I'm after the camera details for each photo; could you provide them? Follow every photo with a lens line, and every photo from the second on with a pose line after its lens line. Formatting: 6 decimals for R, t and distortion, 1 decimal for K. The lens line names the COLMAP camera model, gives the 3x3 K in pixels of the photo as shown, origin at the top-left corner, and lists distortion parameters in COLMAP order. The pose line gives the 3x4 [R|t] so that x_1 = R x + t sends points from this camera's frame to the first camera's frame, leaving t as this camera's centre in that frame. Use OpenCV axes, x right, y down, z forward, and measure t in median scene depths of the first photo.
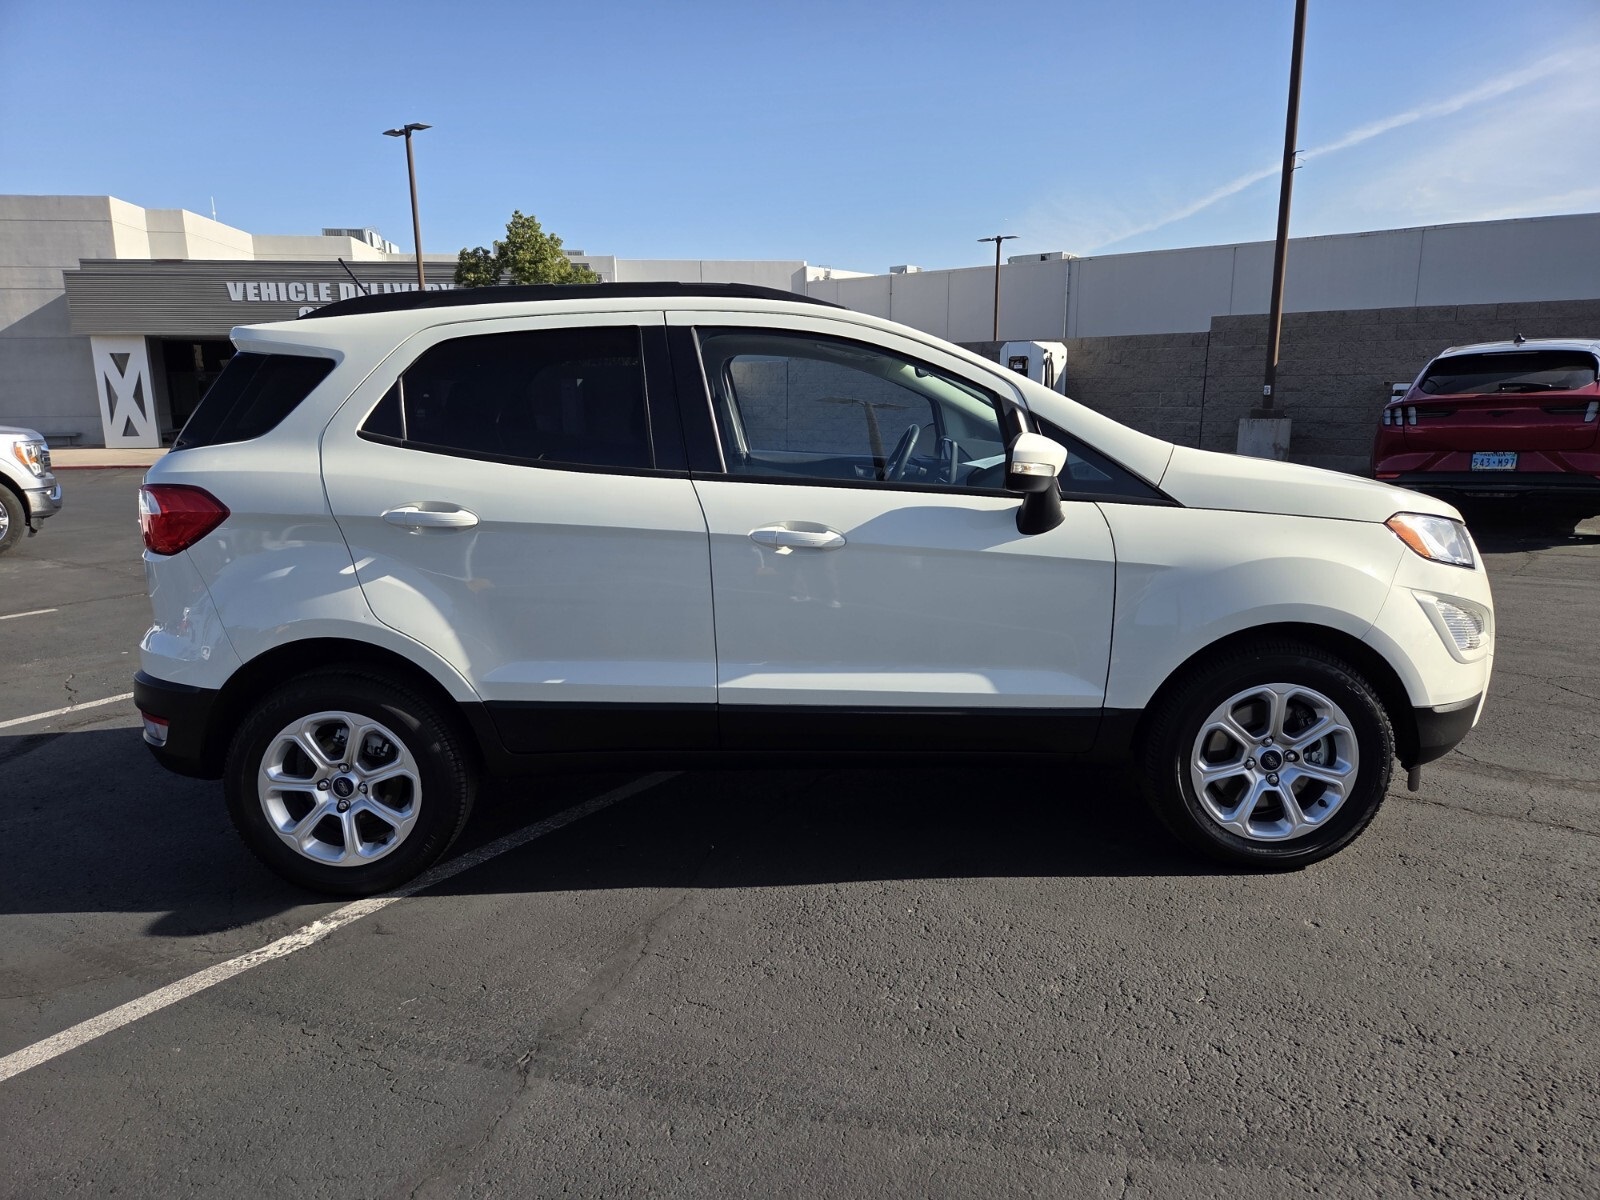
lens RADIAL K [[1083.0, 0, 778.6], [0, 1083.0, 635.8], [0, 0, 1]] dist [0.050159, -0.034273]
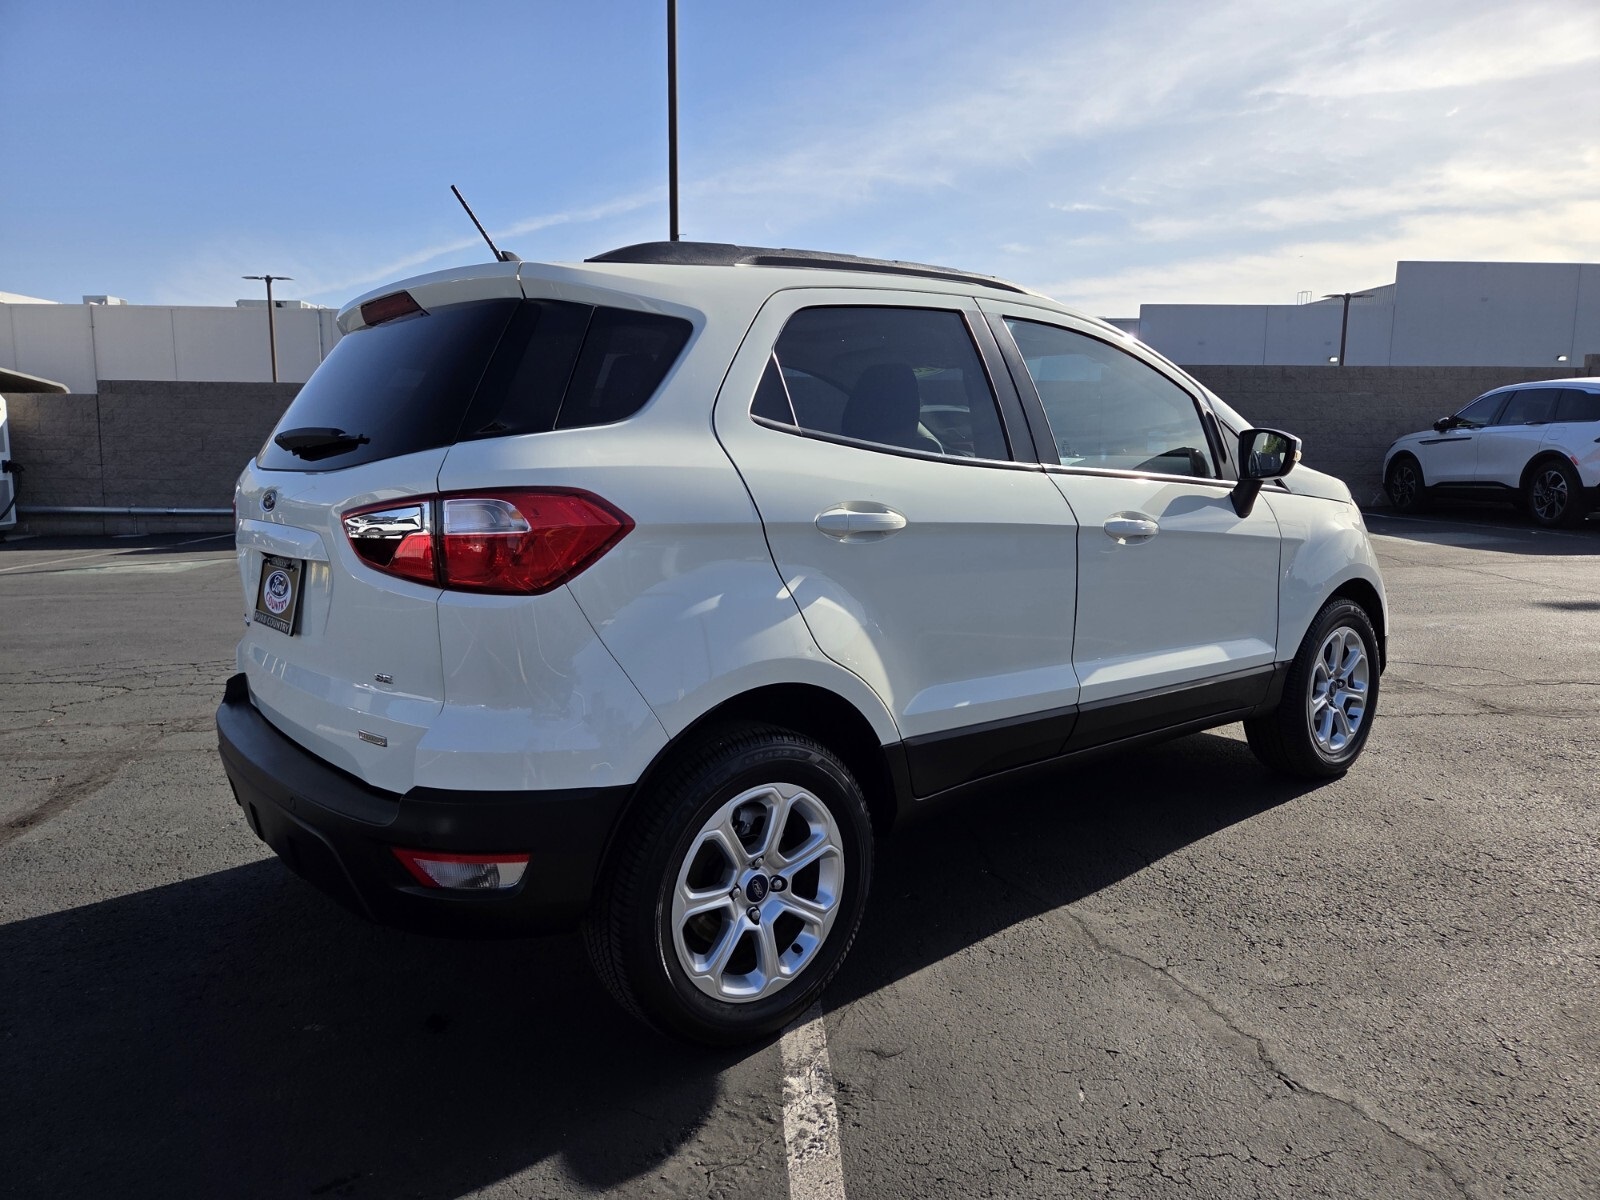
lens RADIAL K [[1083.0, 0, 803.6], [0, 1083.0, 601.0], [0, 0, 1]] dist [0.050159, -0.034273]
pose [[0.770618, -0.079711, 0.632293, -0.848547], [0.130376, 0.990882, -0.033981, -0.026675], [-0.623819, 0.108622, 0.773984, 0.398466]]
